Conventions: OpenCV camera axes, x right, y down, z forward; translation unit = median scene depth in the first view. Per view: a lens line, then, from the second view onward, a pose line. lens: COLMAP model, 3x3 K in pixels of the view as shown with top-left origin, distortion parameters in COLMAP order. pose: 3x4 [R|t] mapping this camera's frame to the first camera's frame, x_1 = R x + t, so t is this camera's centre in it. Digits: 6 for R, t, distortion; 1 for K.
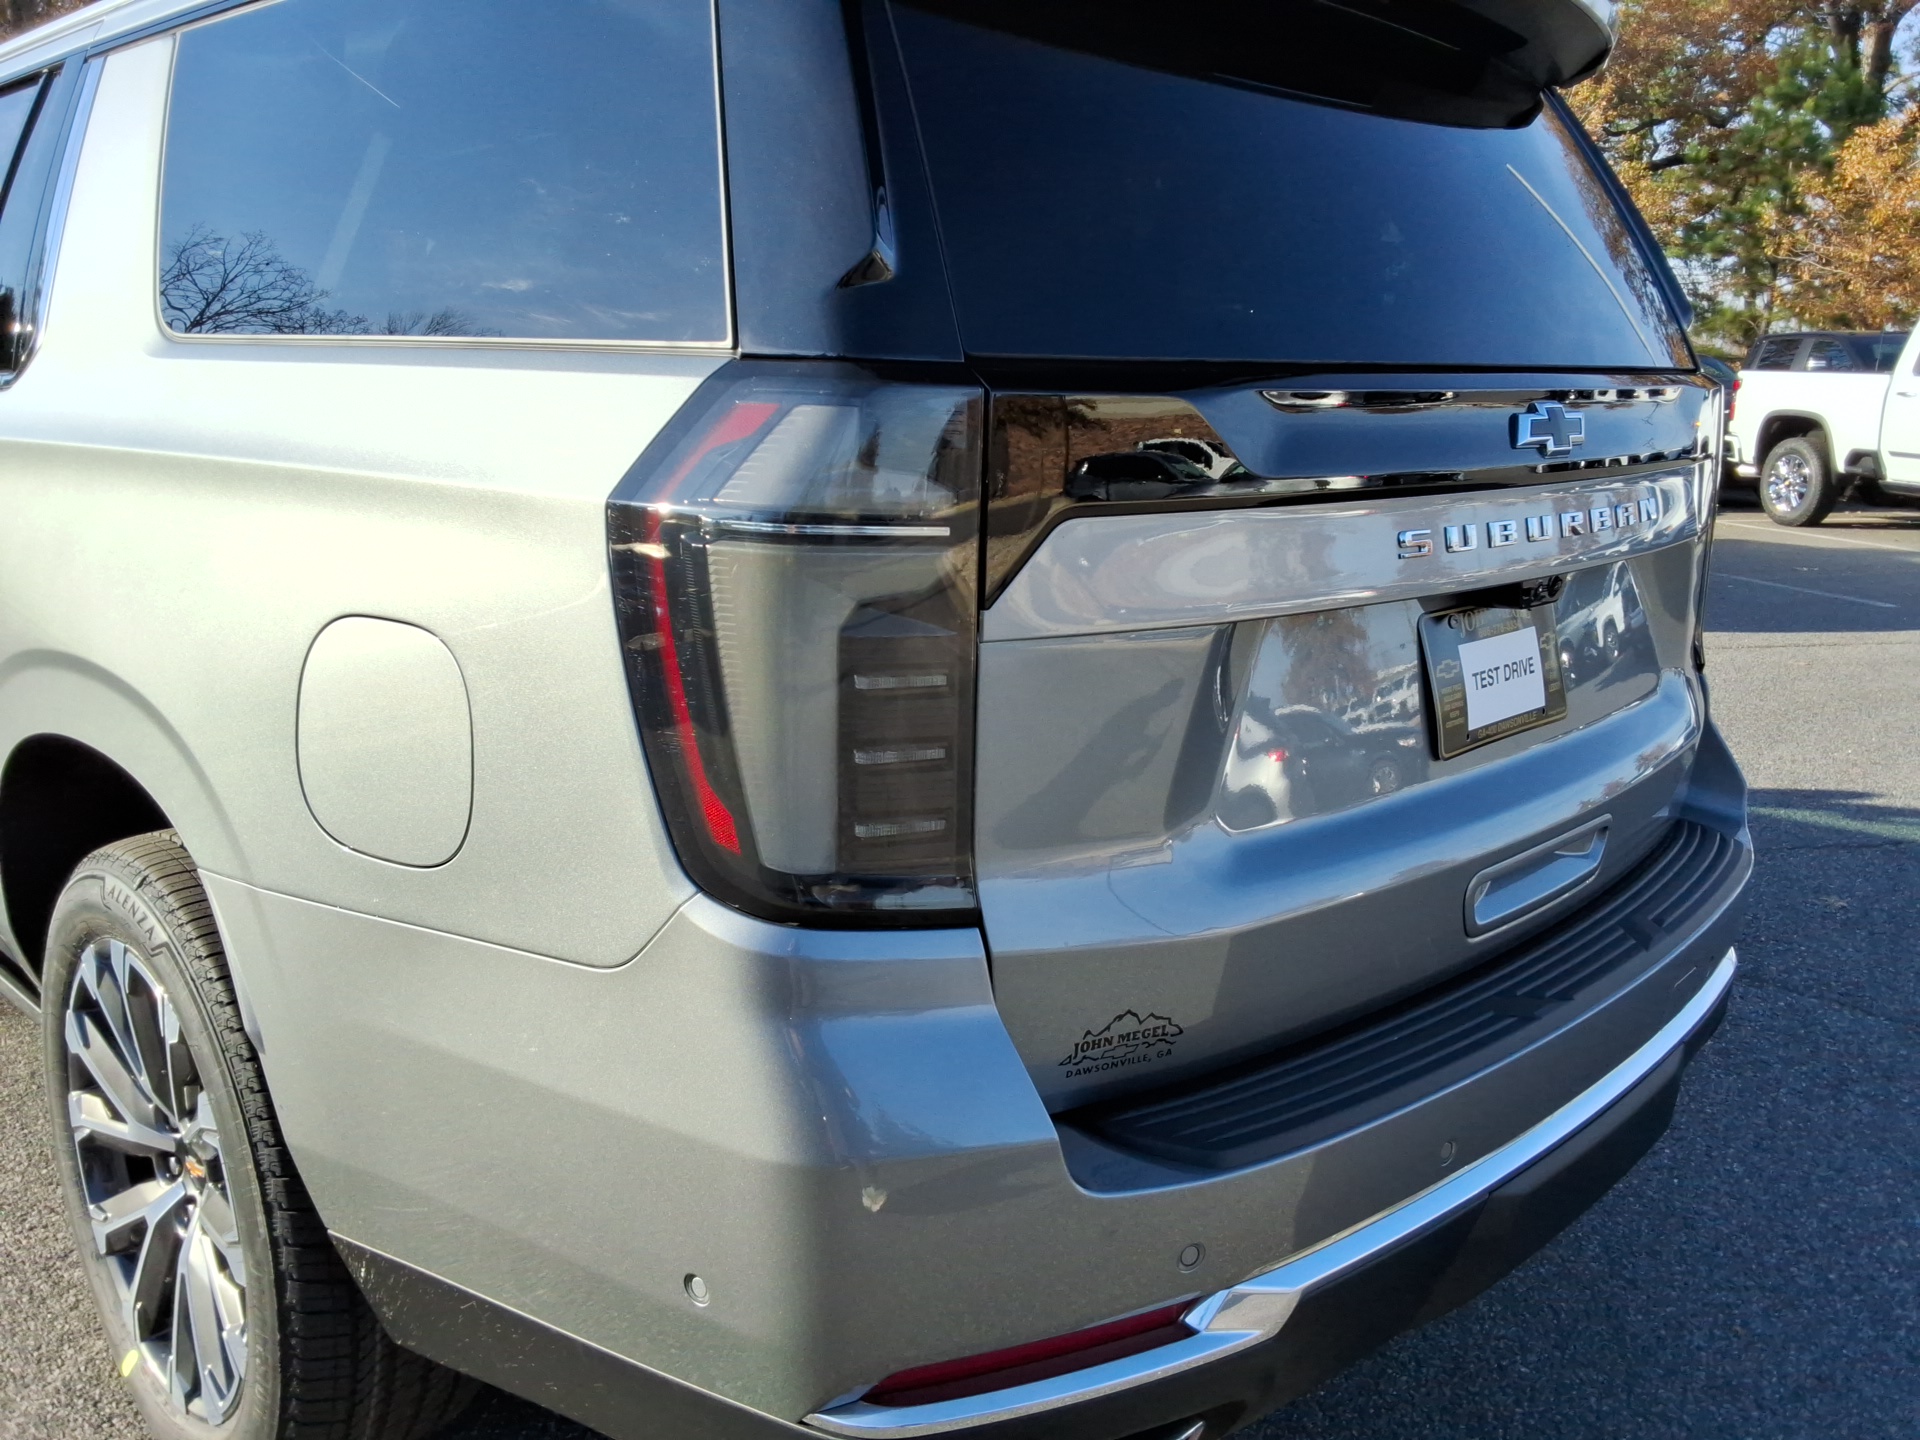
lens RADIAL K [[1539.6, 0, 977.7], [0, 1539.6, 695.5], [0, 0, 1]] dist [0.113357, -0.172763]
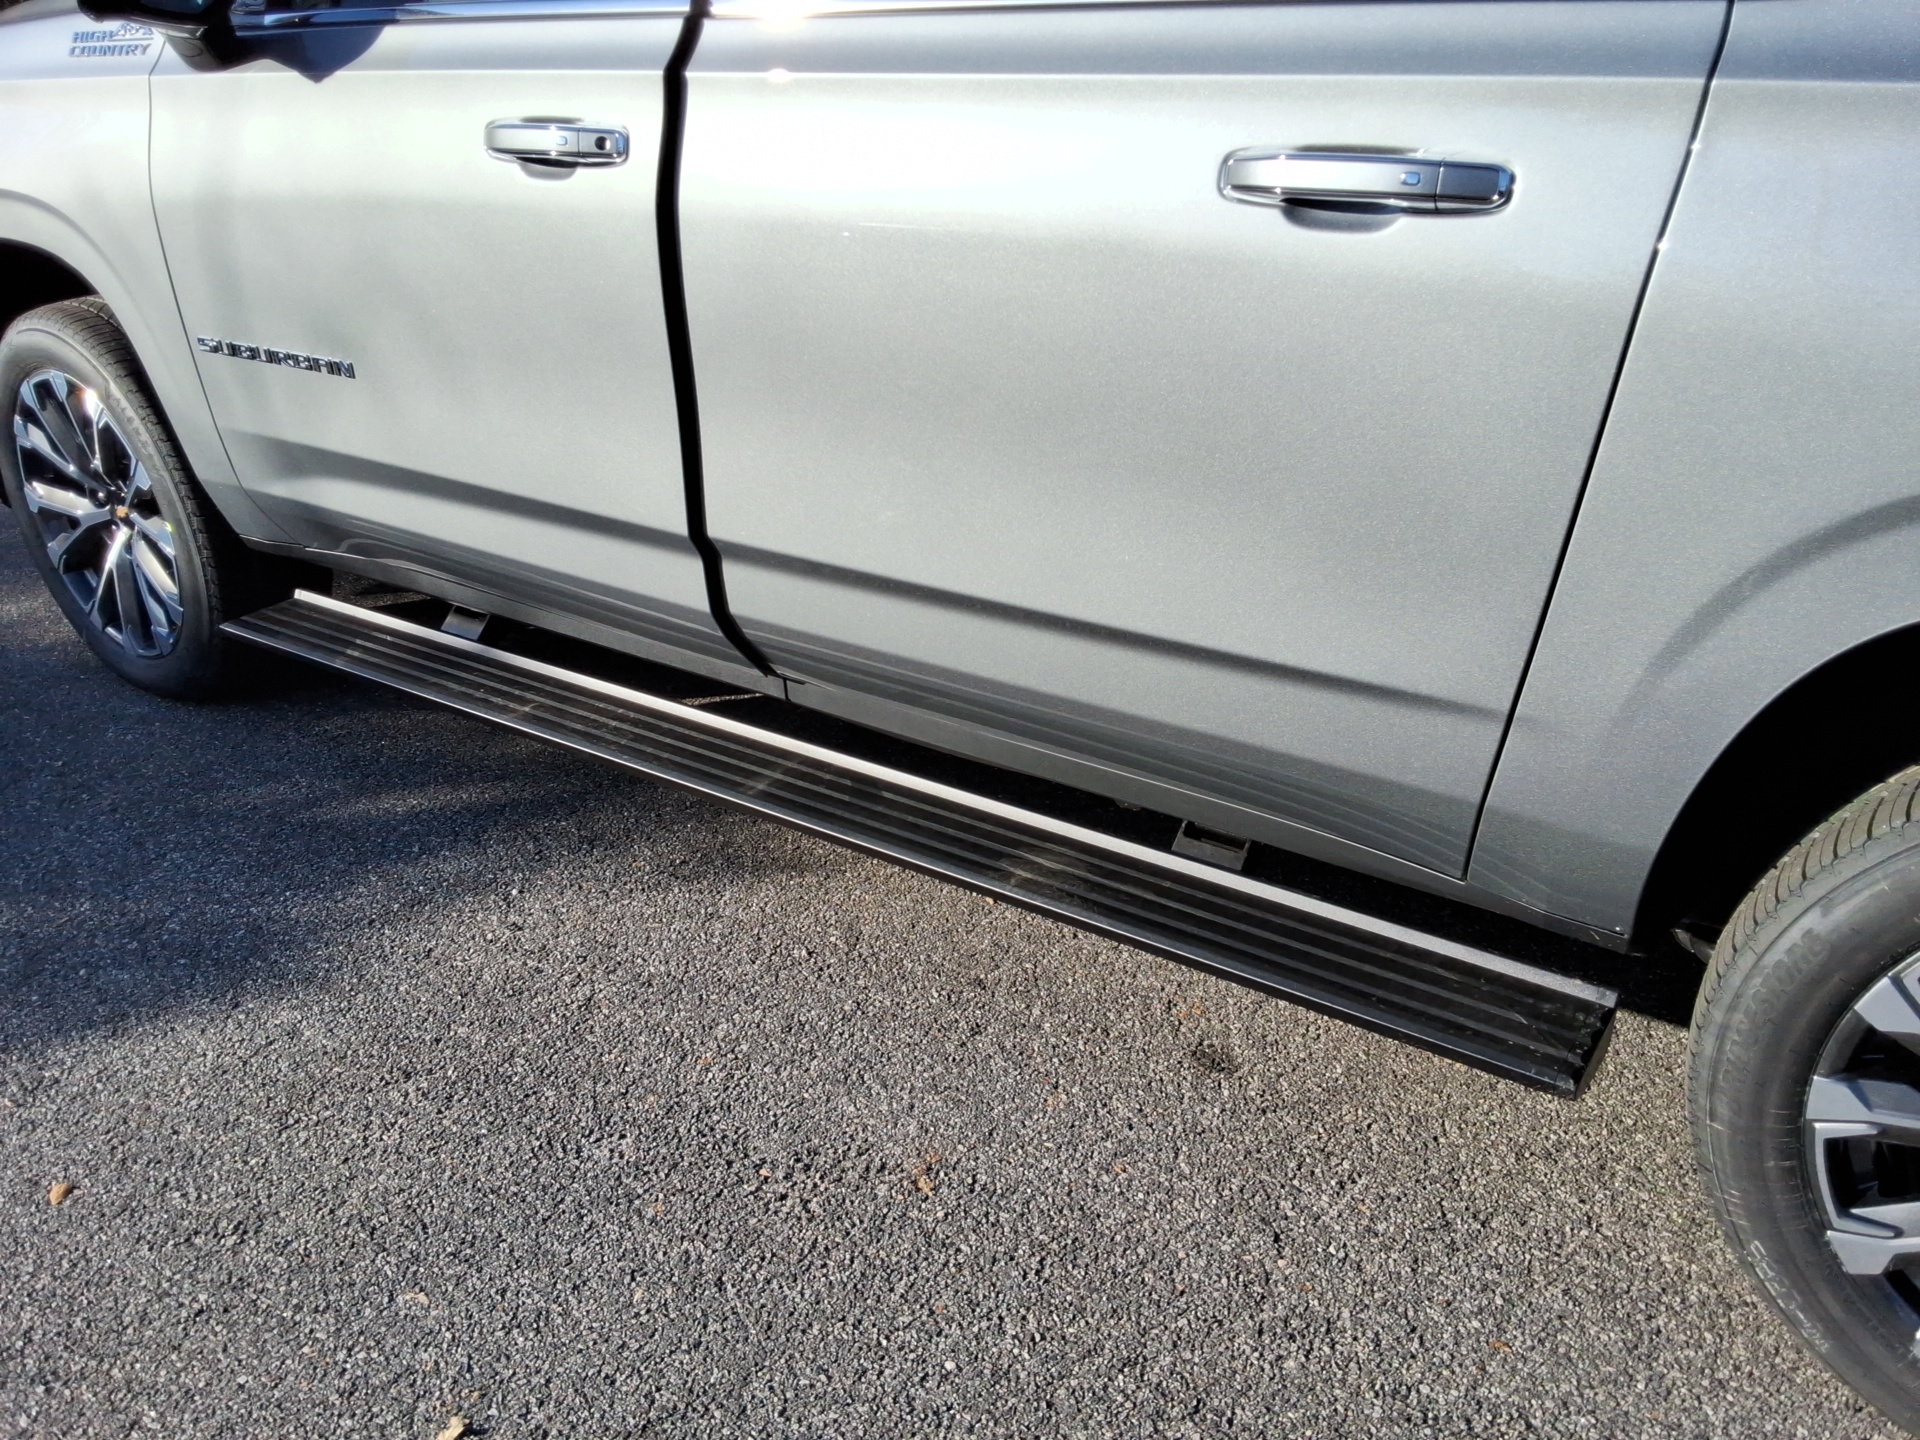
lens RADIAL K [[1553.5, 0, 969.0], [0, 1553.5, 692.8], [0, 0, 1]] dist [0.099253, -0.168265]
pose [[0.988492, -0.098662, 0.114668, -0.160904], [0.067105, 0.965363, 0.252133, -0.017970], [-0.135572, -0.241537, 0.960875, 0.066212]]
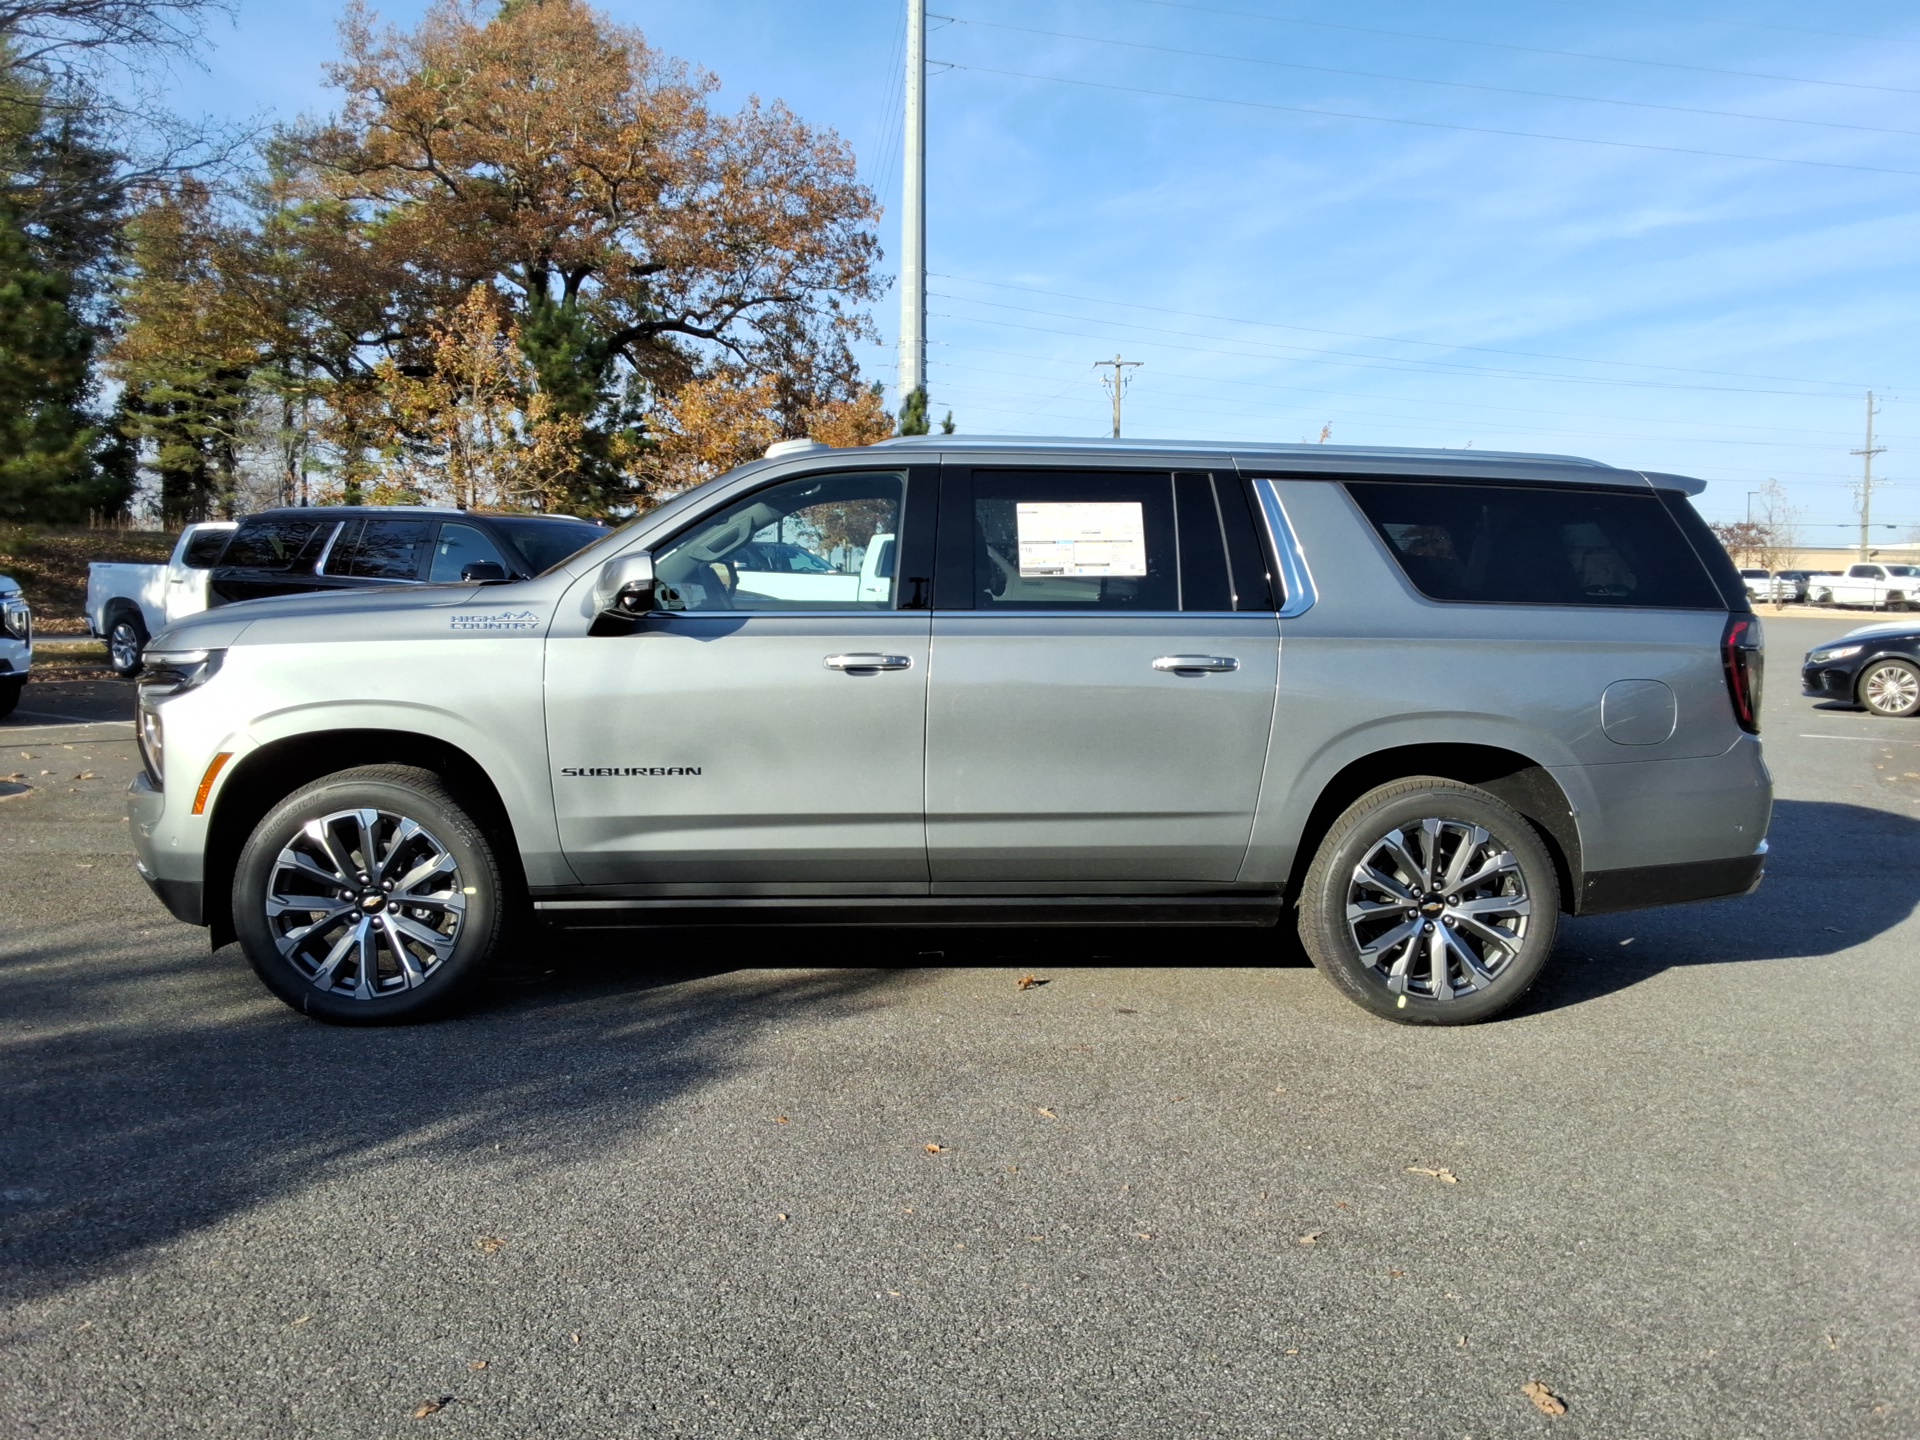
lens RADIAL K [[1539.6, 0, 977.7], [0, 1539.6, 695.5], [0, 0, 1]] dist [0.113357, -0.172763]
pose [[0.676403, -0.049769, 0.734849, -0.430481], [0.132088, 0.989736, -0.054551, -0.001672], [-0.724591, 0.133963, 0.676034, -0.039913]]
